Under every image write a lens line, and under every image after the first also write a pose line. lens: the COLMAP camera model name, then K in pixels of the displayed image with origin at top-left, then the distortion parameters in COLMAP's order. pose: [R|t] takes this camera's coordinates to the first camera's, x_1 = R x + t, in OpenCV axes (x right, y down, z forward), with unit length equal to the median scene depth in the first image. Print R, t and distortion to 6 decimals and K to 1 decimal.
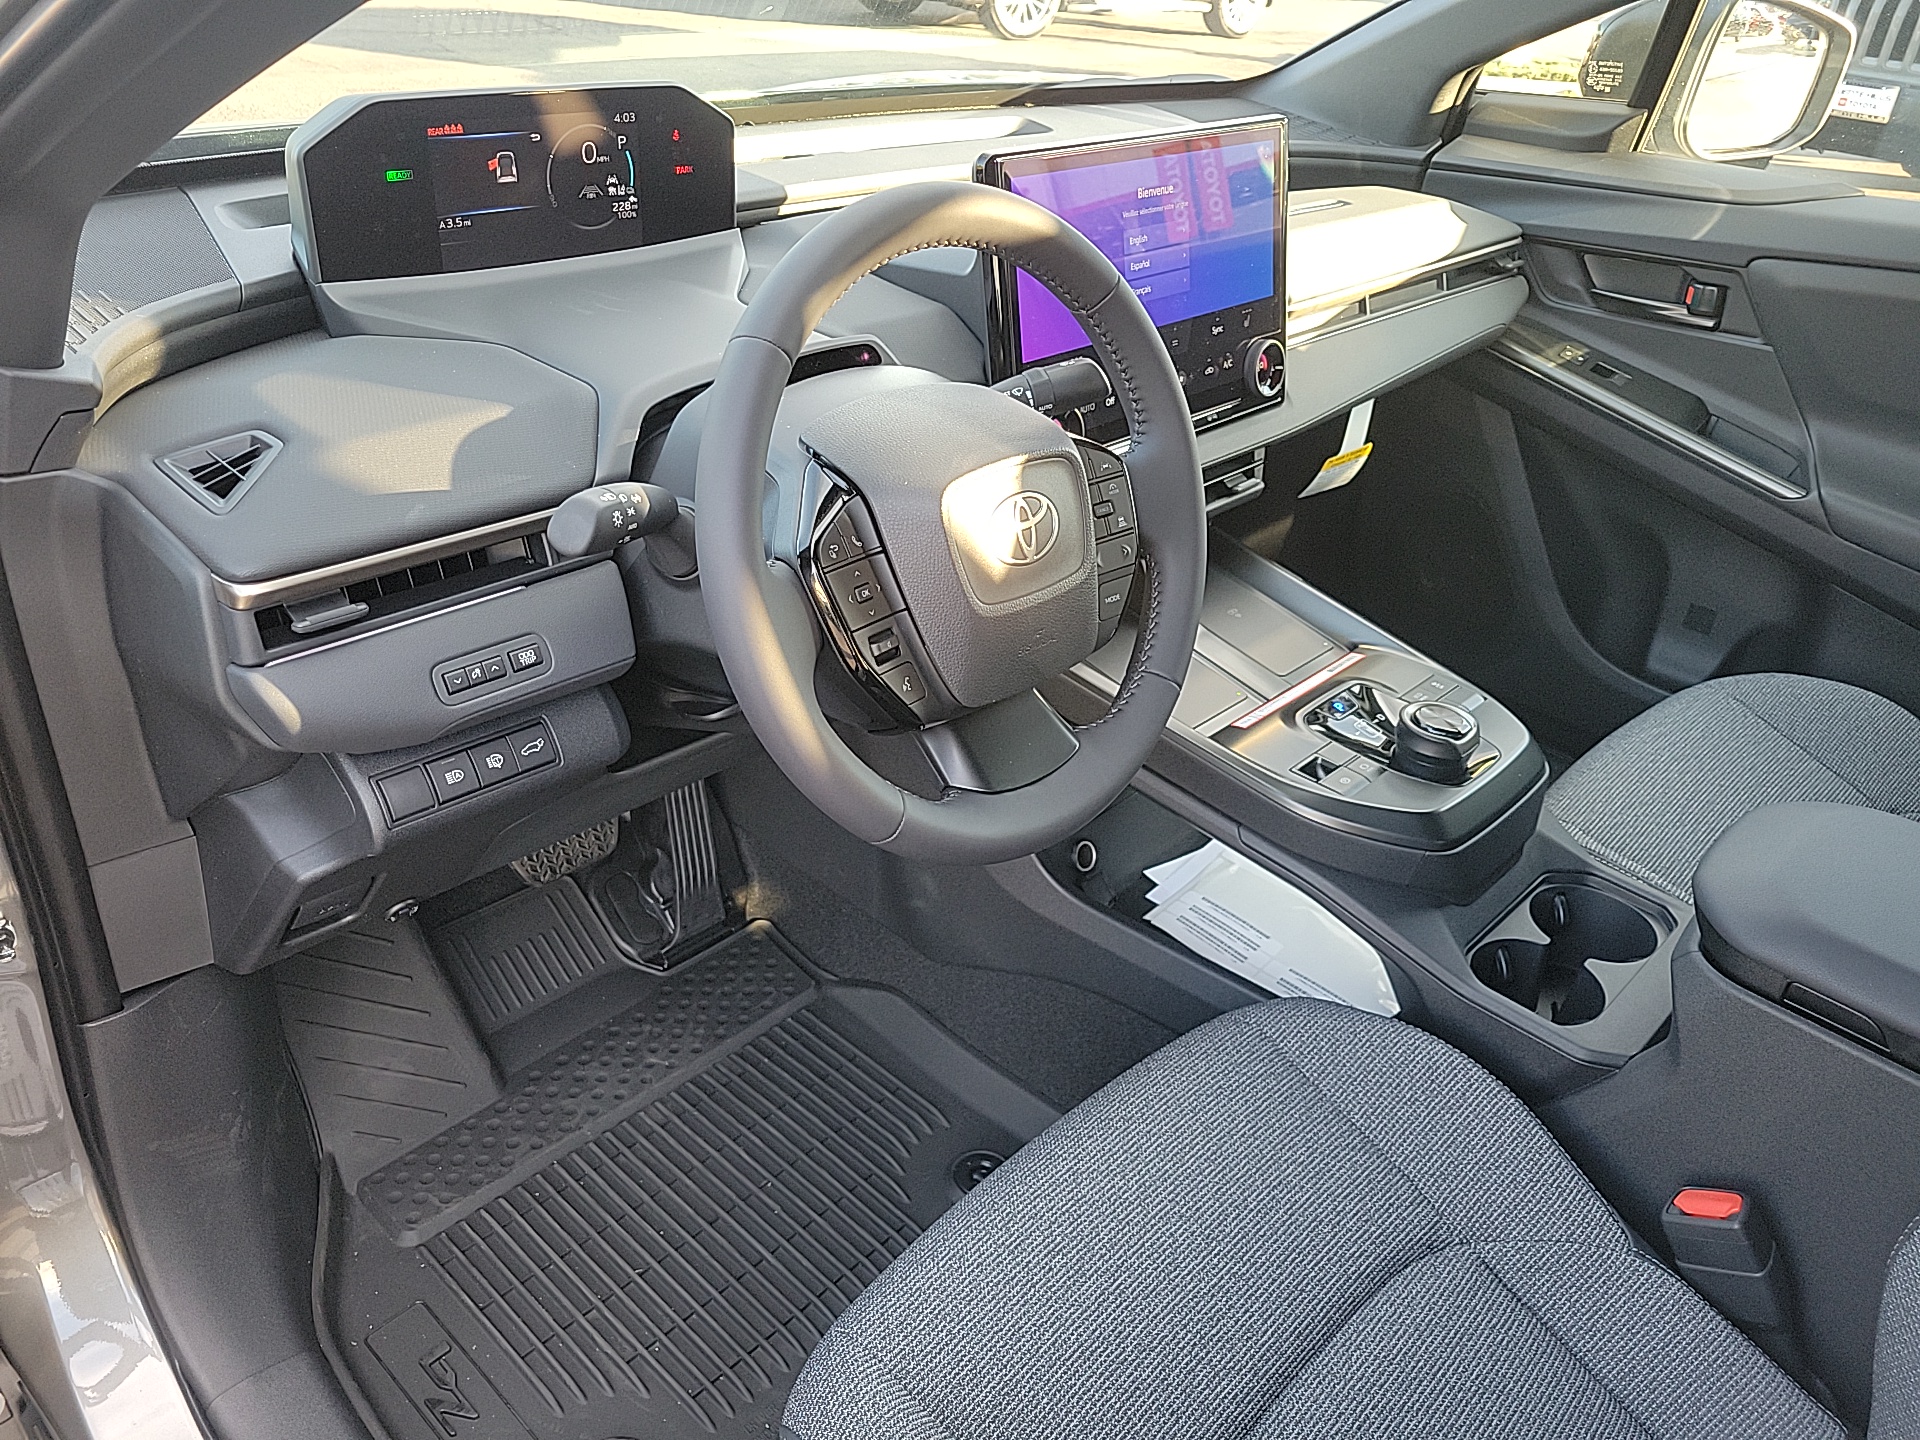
lens RADIAL K [[1480.0, 0, 1064.7], [0, 1480.0, 715.6], [0, 0, 1]] dist [0.011660, 0.000646]
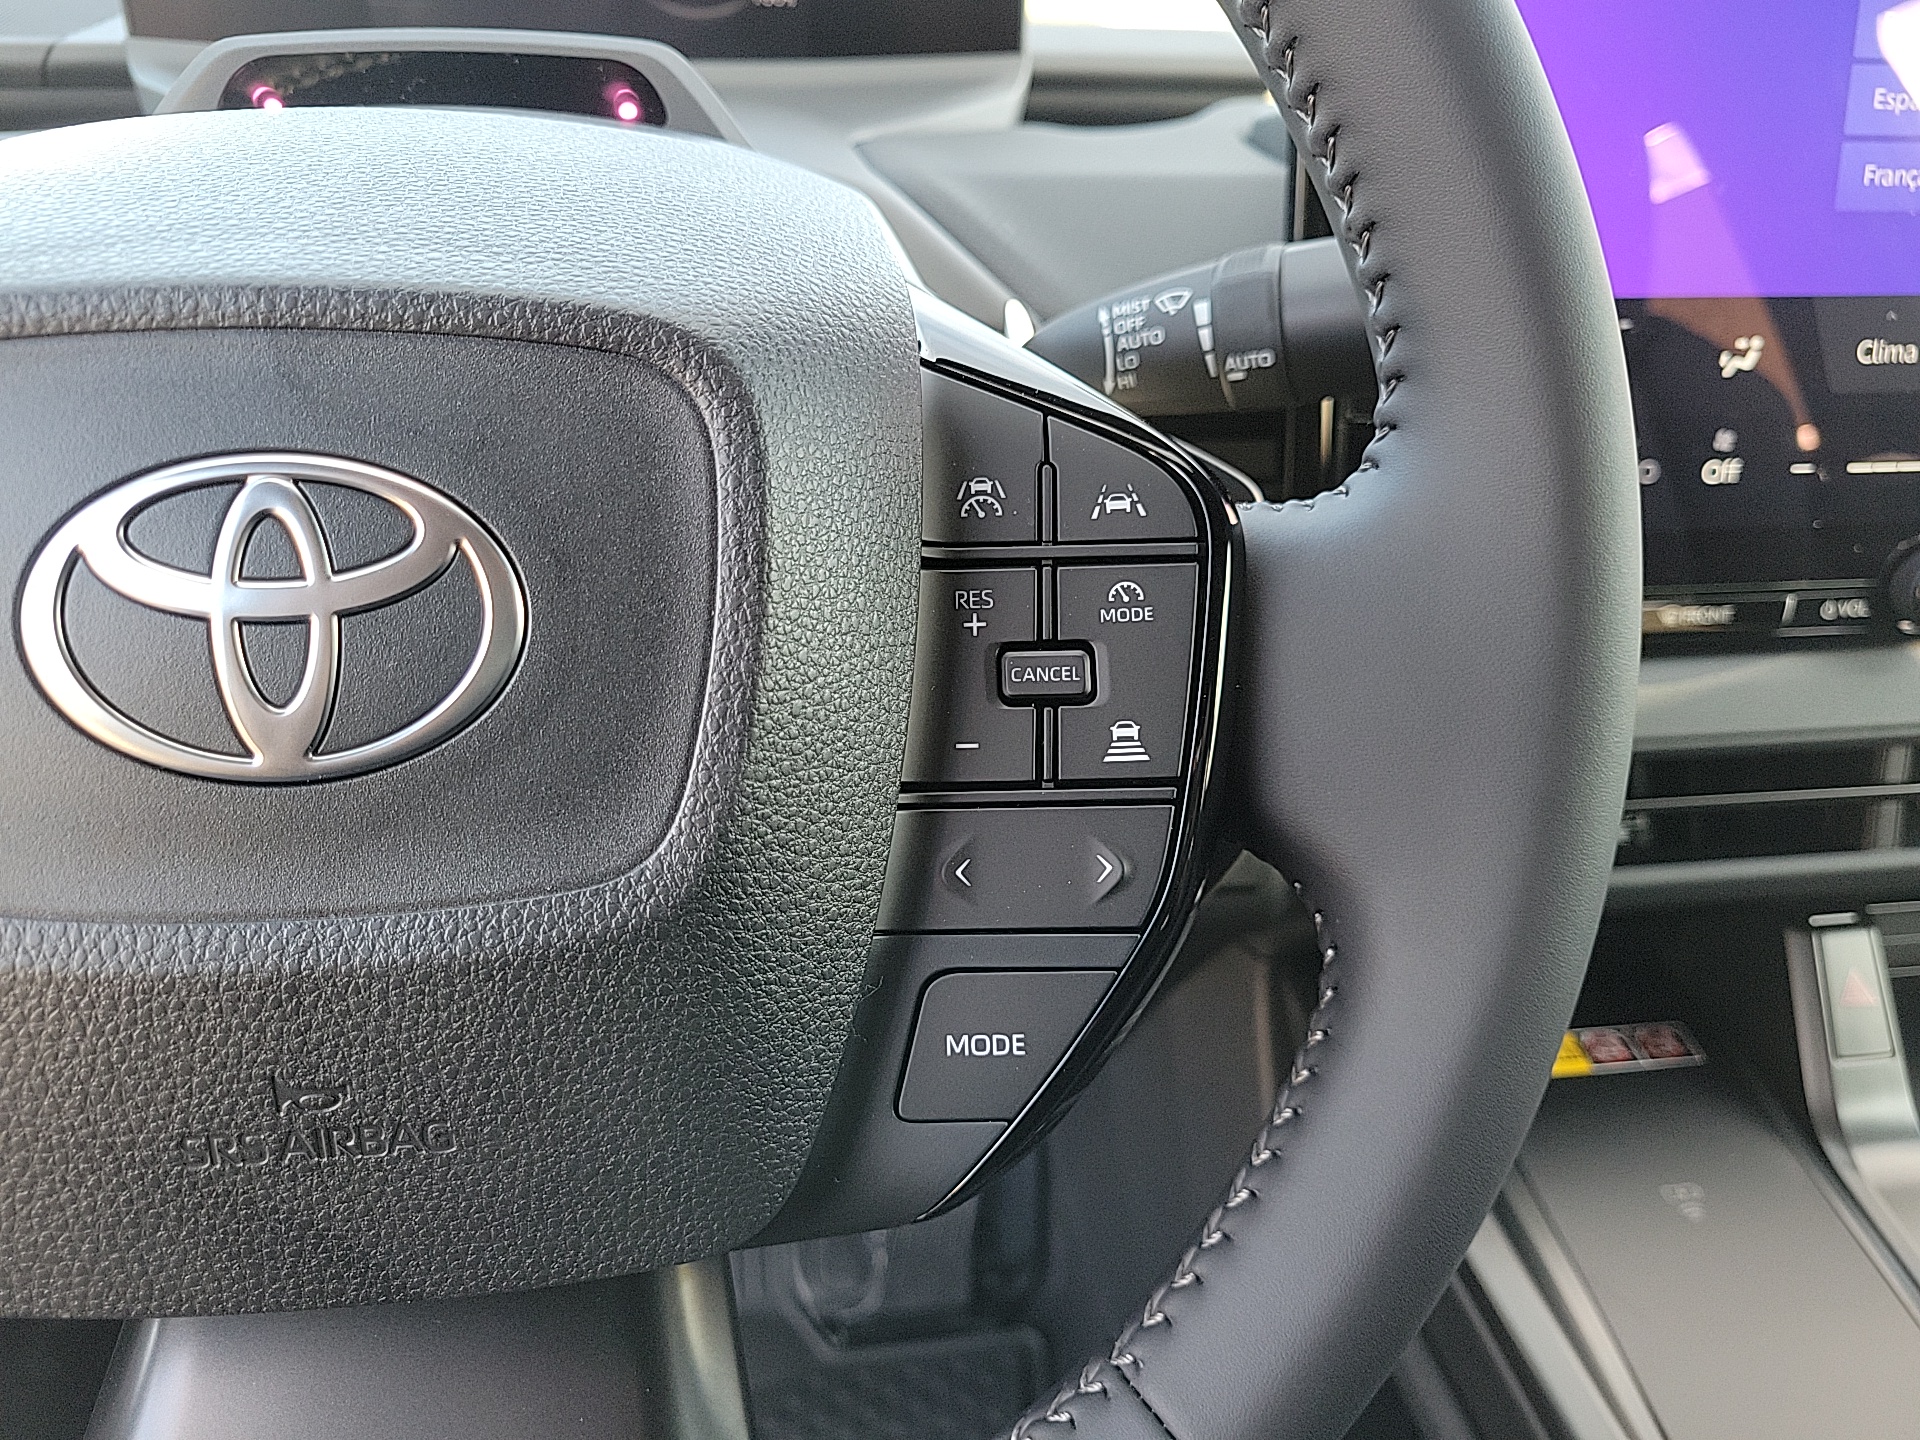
lens RADIAL K [[1557.7, 0, 960.0], [0, 1557.7, 720.0], [0, 0, 1]] dist [-0.009302, -0.001310]
pose [[0.768041, 0.216415, -0.602725, 0.137890], [-0.291199, 0.956261, -0.027713, -0.099264], [0.570365, 0.196798, 0.797467, 0.652291]]
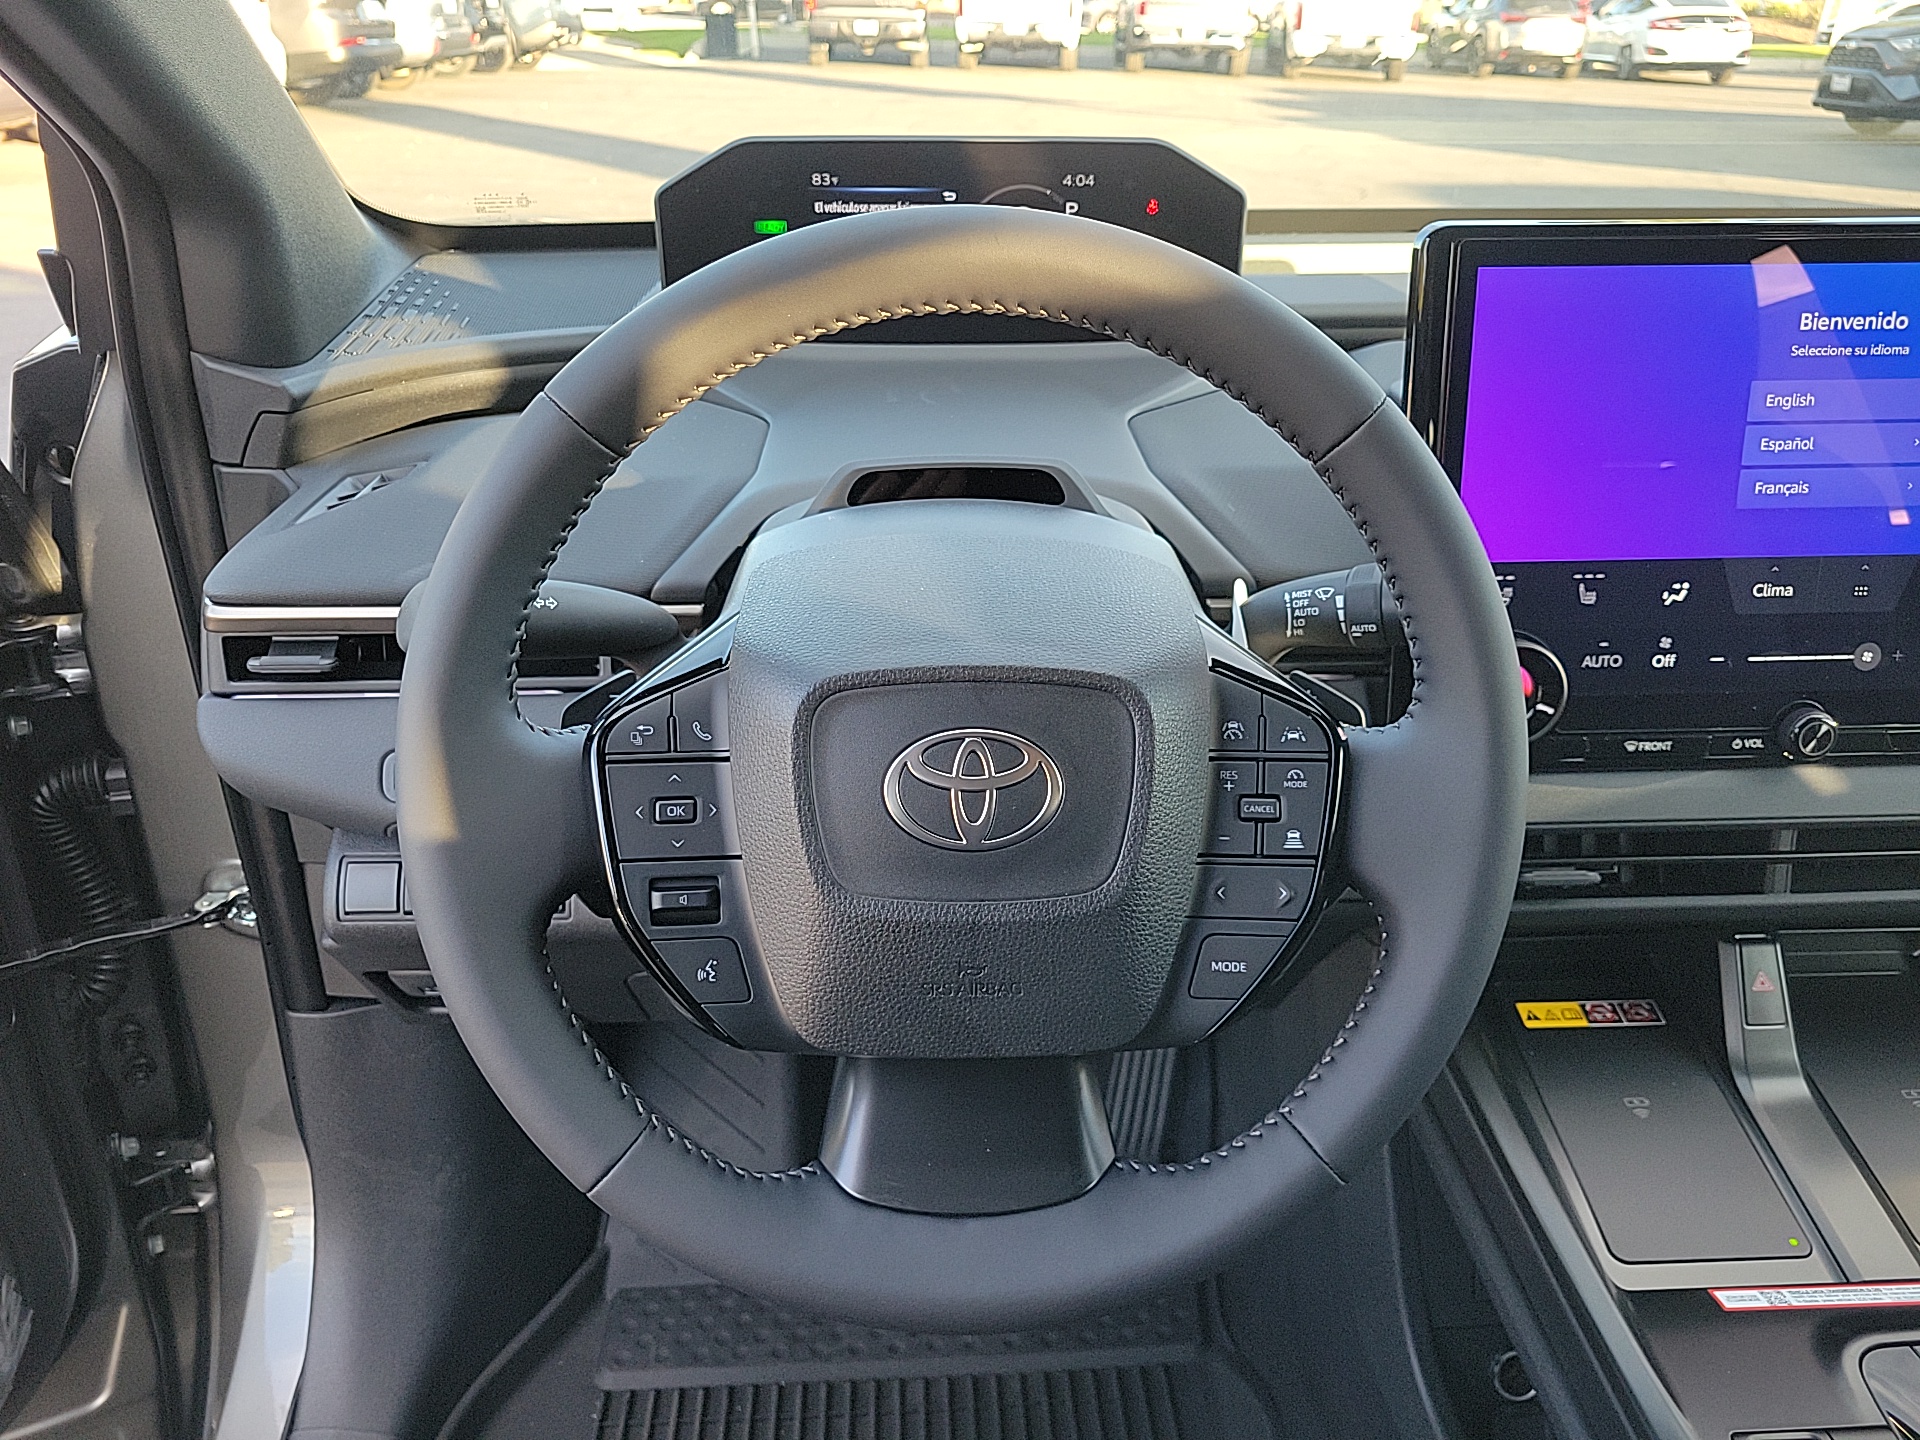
lens RADIAL K [[1530.7, 0, 960.0], [0, 1530.7, 720.0], [0, 0, 1]] dist [0.007162, 0.003327]
pose [[0.694961, 0.240542, -0.677620, 0.270298], [-0.319308, 0.947609, 0.008904, -0.114847], [0.644261, 0.210181, 0.735358, 0.409272]]
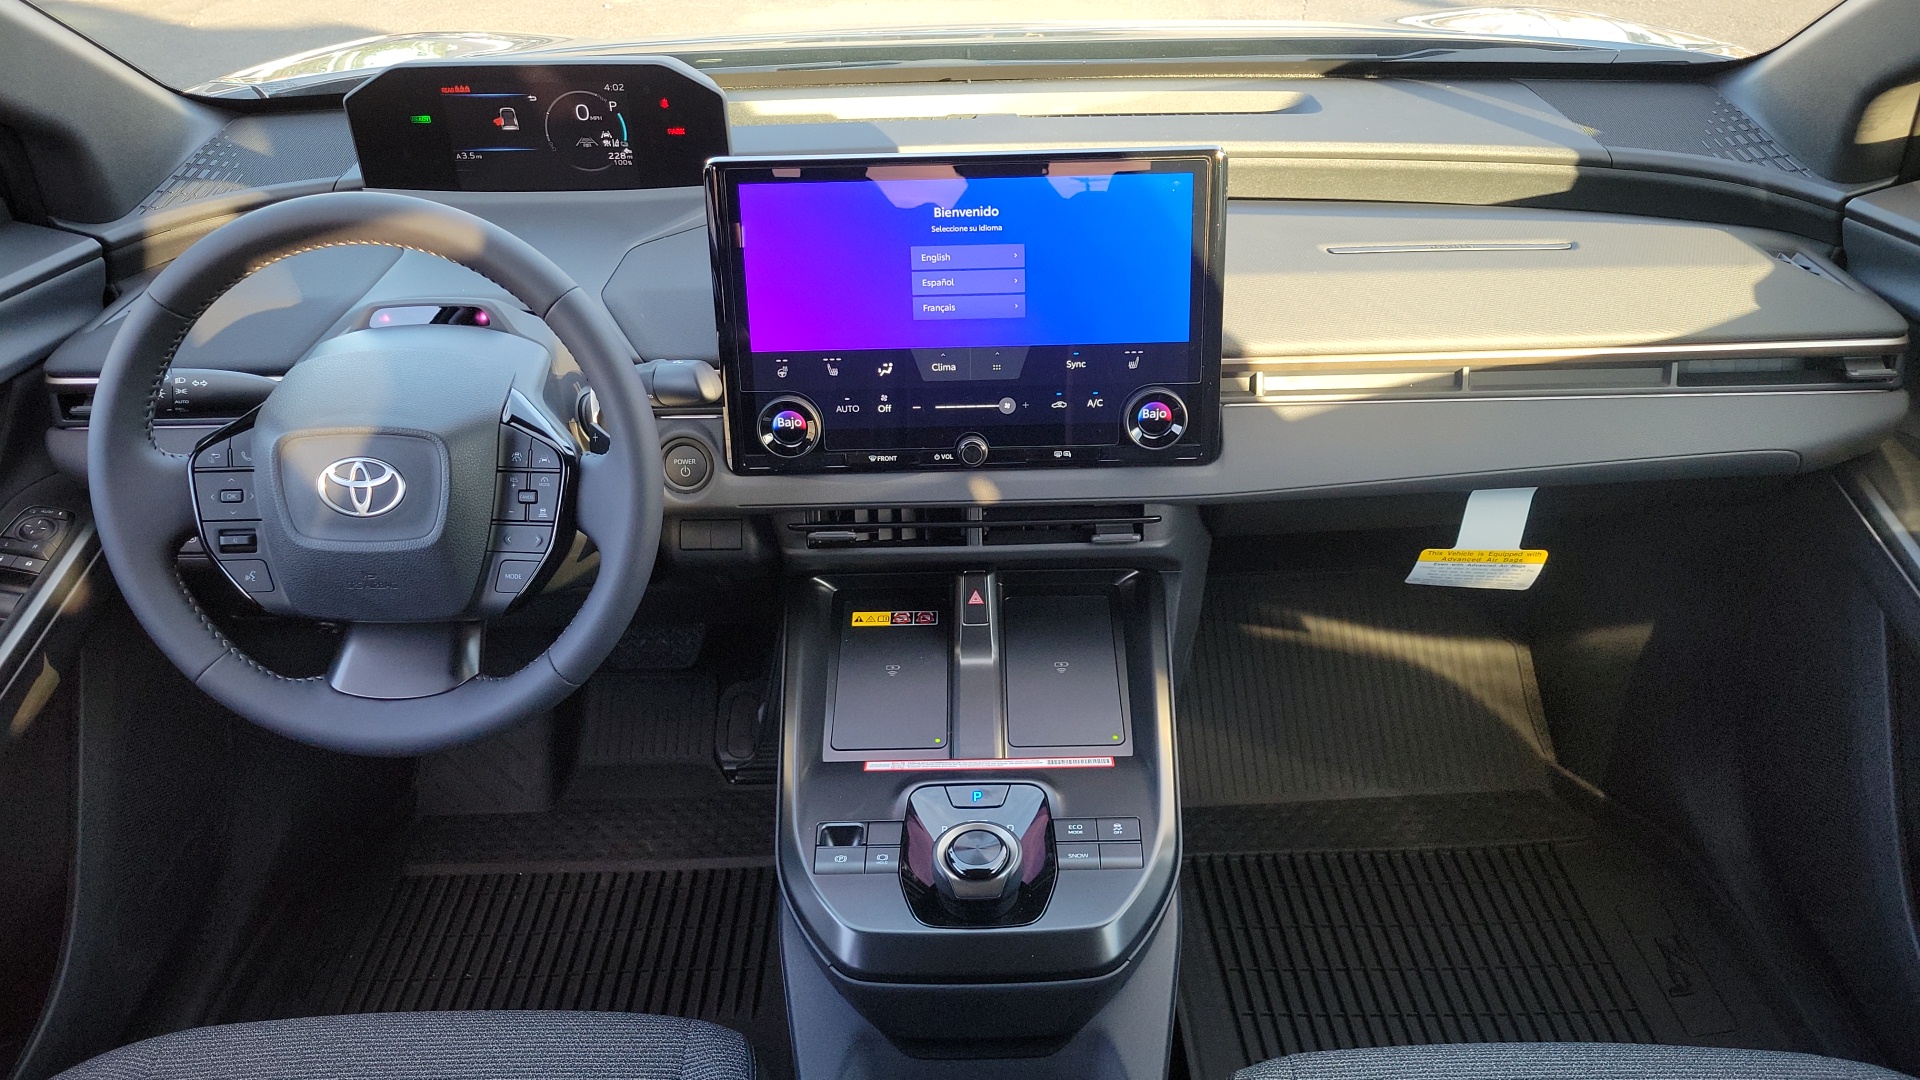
lens RADIAL K [[1493.9, 0, 960.0], [0, 1493.9, 540.0], [0, 0, 1]] dist [0.007729, 0.006326]
pose [[0.659533, 0.309310, -0.685087, 0.822954], [-0.319286, 0.940384, 0.117197, -0.279423], [0.680495, 0.141443, 0.718972, 0.352349]]
